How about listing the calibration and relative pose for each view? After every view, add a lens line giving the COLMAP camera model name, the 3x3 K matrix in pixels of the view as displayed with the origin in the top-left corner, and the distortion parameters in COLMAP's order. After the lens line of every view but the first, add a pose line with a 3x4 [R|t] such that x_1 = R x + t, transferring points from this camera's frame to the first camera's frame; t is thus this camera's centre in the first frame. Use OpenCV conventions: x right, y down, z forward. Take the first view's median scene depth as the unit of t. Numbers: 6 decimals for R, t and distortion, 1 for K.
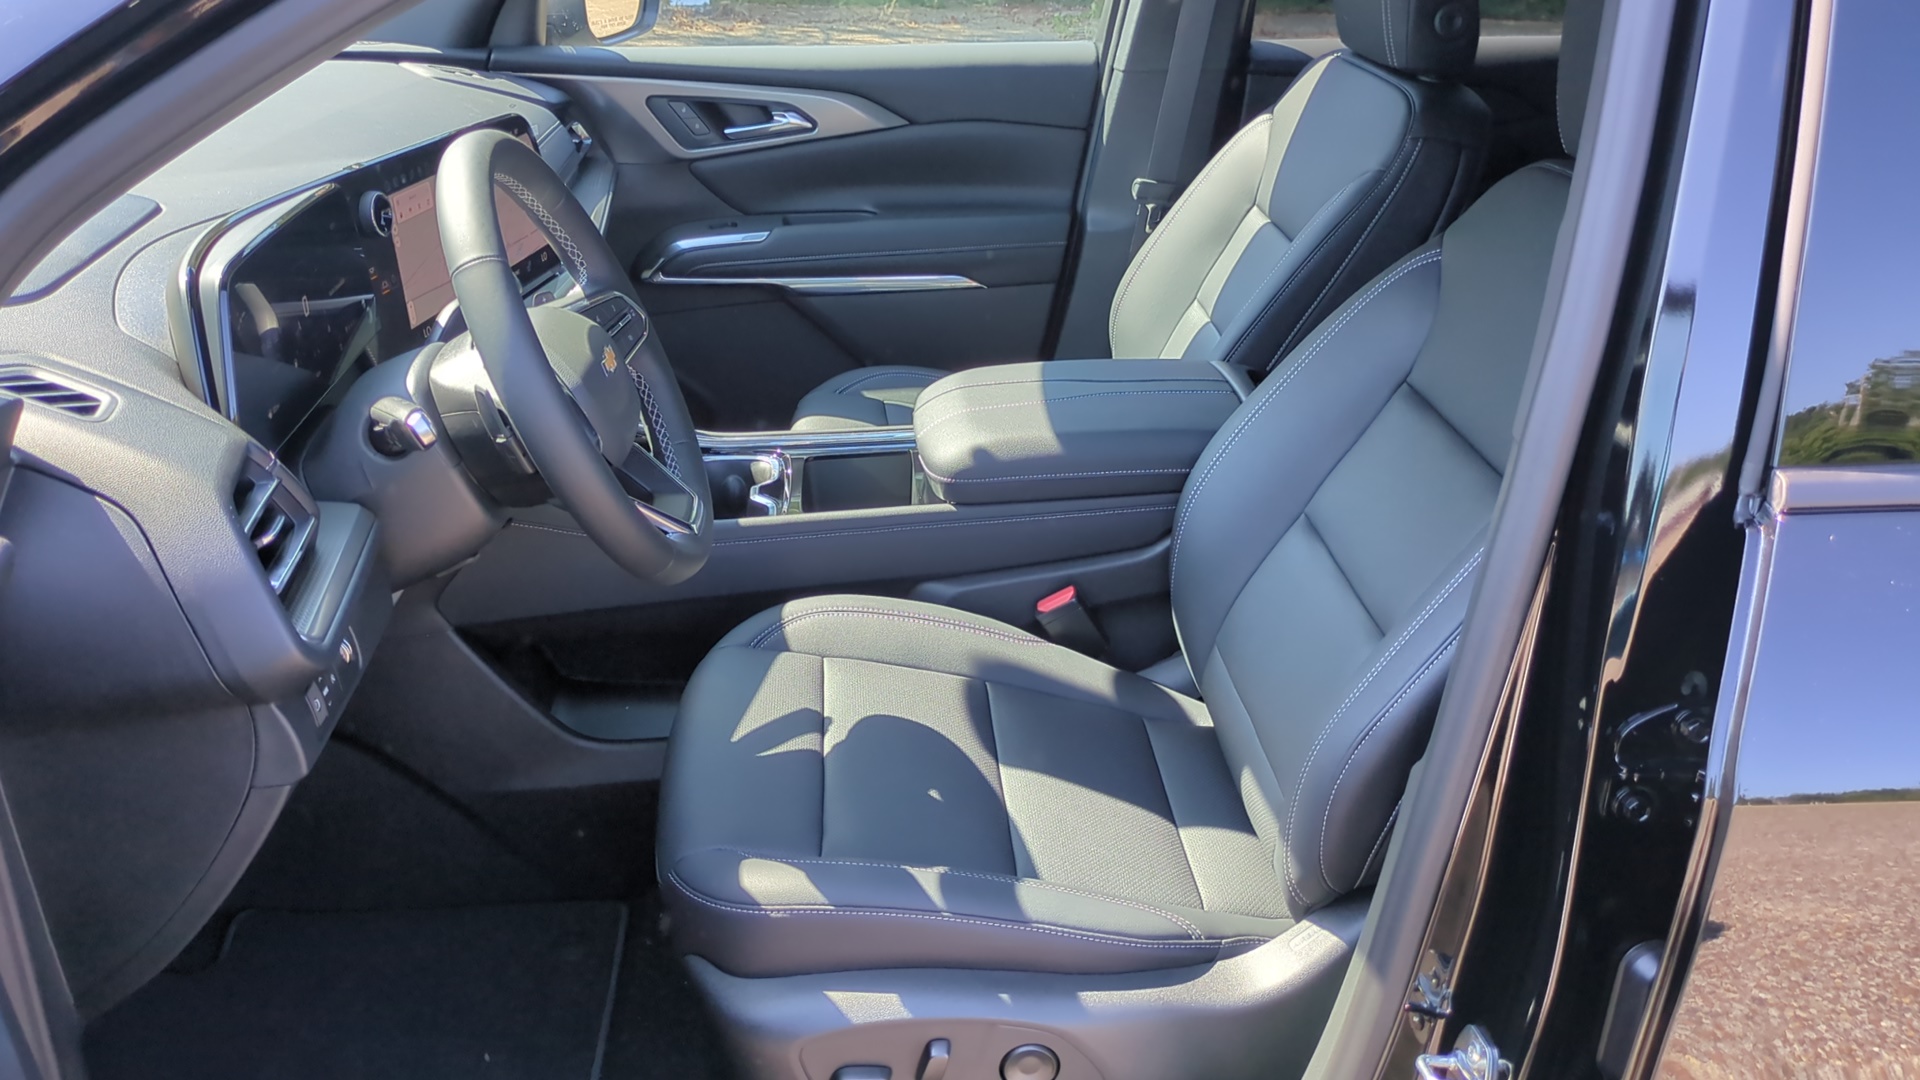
lens RADIAL K [[1648.8, 0, 960.0], [0, 1648.8, 540.0], [0, 0, 1]] dist [0.070151, -0.130502]
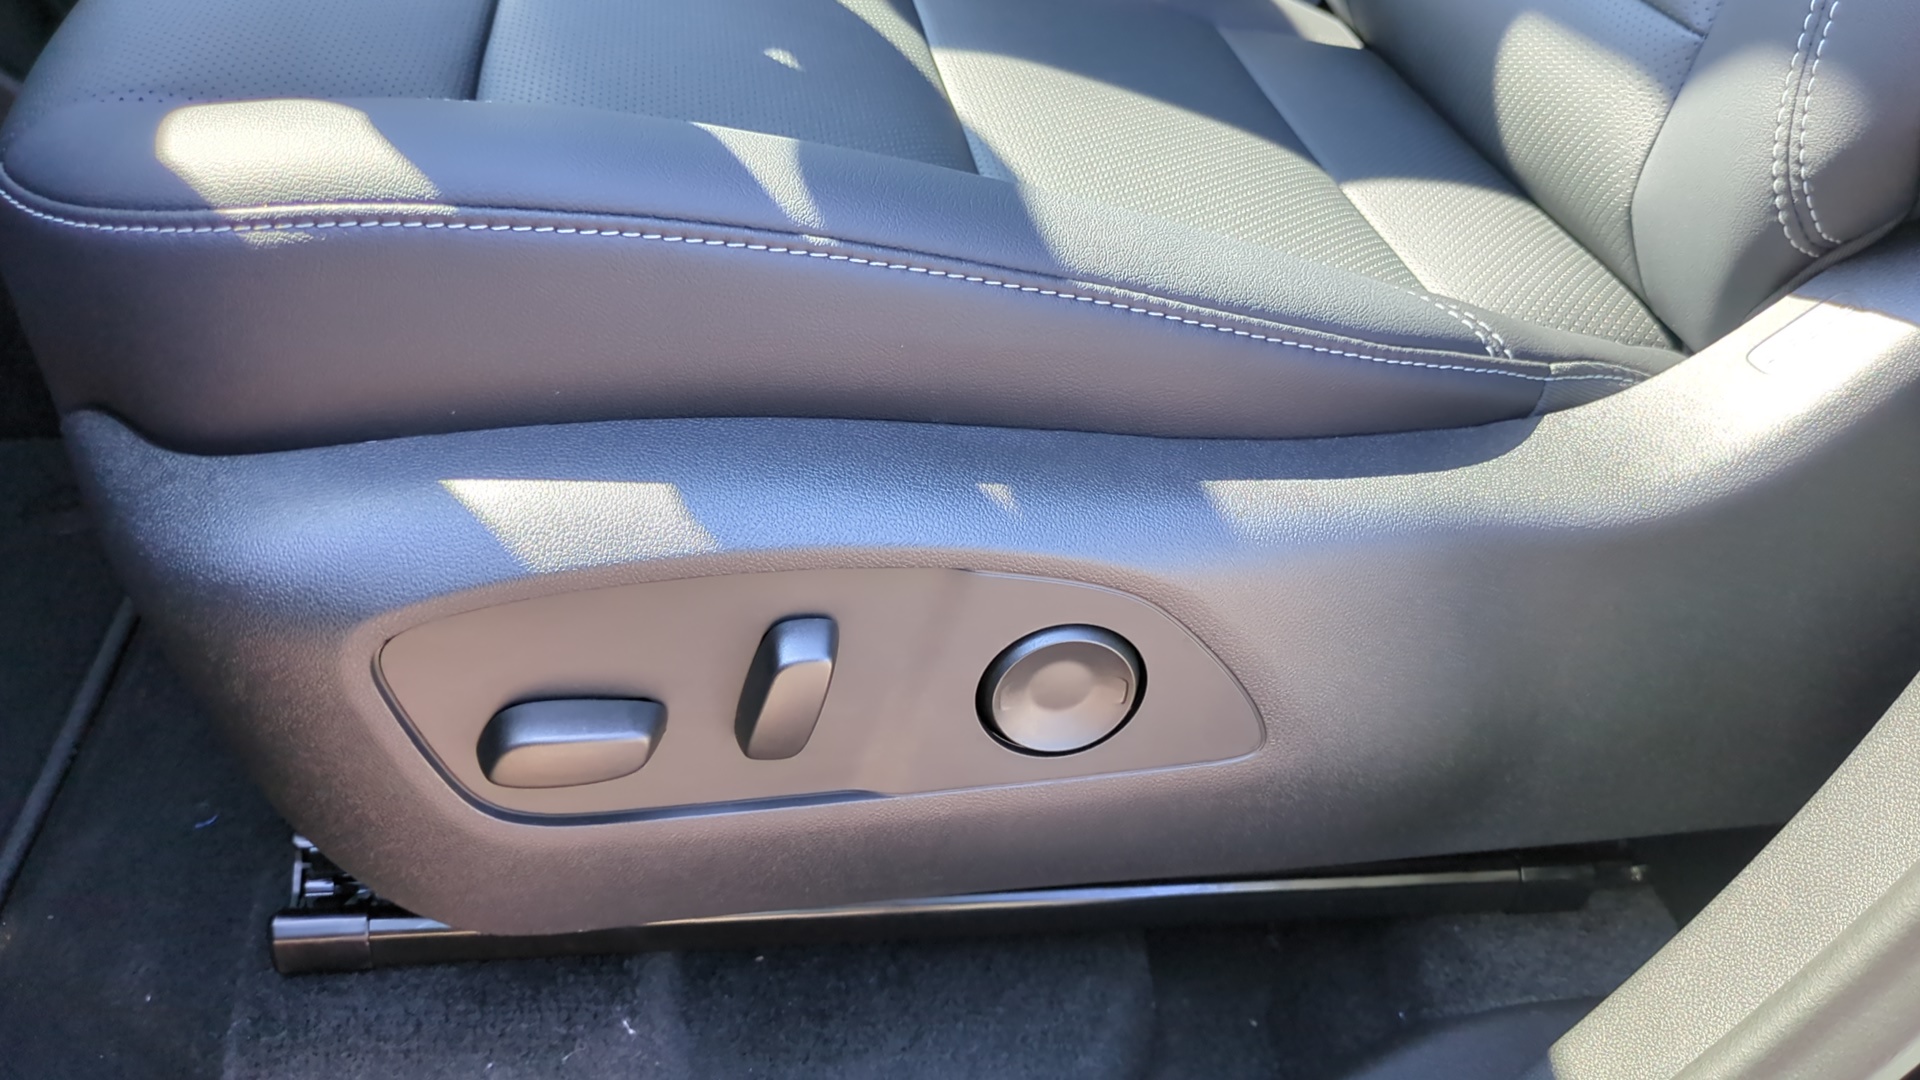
lens RADIAL K [[1648.8, 0, 960.0], [0, 1648.8, 540.0], [0, 0, 1]] dist [0.070151, -0.130502]
pose [[0.996433, -0.013910, 0.083238, -0.008457], [-0.002338, 0.981394, 0.191991, 0.219357], [-0.084360, -0.191500, 0.977860, 0.665845]]
